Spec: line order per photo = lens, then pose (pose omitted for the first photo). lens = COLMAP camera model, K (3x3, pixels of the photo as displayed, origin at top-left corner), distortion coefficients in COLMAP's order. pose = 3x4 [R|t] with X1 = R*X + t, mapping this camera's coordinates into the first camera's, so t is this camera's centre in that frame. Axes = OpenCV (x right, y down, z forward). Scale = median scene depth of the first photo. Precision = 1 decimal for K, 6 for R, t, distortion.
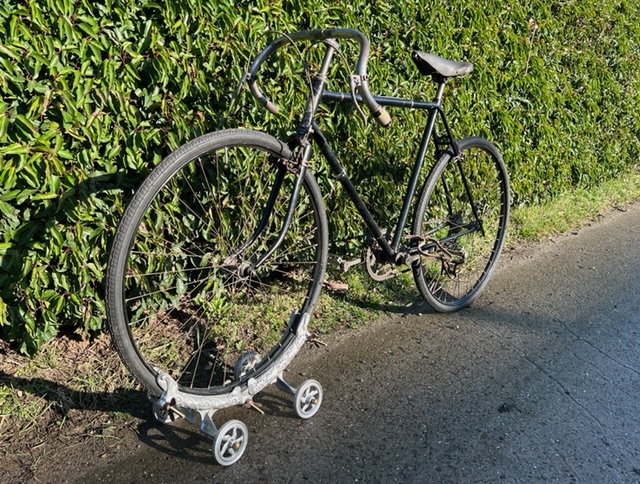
lens RADIAL K [[484.8, 0, 317.2], [0, 484.8, 238.6], [0, 0, 1]] dist [0.013690, -0.019261]
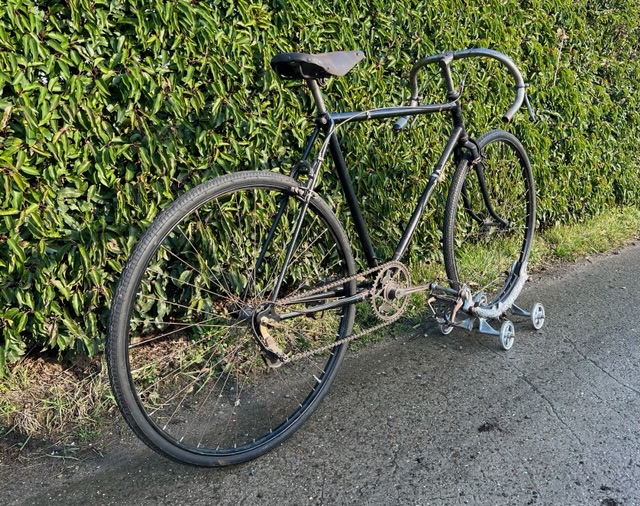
lens RADIAL K [[521.0, 0, 371.1], [0, 521.0, 250.5], [0, 0, 1]] dist [0.024060, -0.031960]
pose [[0.999835, -0.011481, -0.014083, 0.156002], [0.011021, 0.999417, -0.032326, 0.026093], [0.014445, 0.032165, 0.999378, -0.042045]]
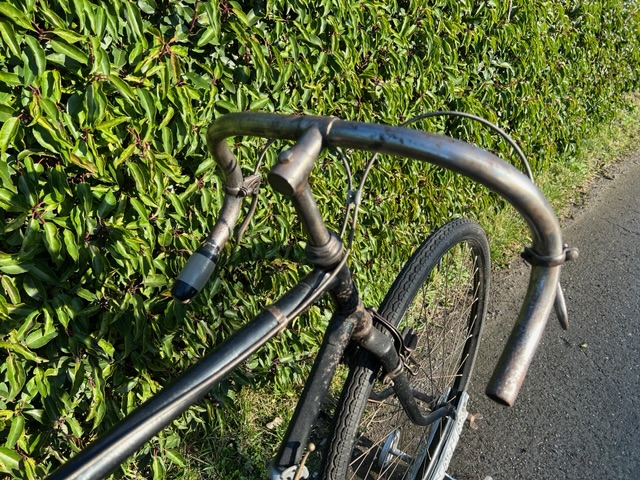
lens RADIAL K [[451.0, 0, 322.6], [0, 451.0, 241.5], [0, 0, 1]] dist [0.002919, -0.006569]
pose [[0.997714, -0.041008, 0.053714, 0.297592], [0.026578, 0.968897, 0.246032, -0.415564], [-0.062133, -0.244042, 0.967772, 0.761992]]
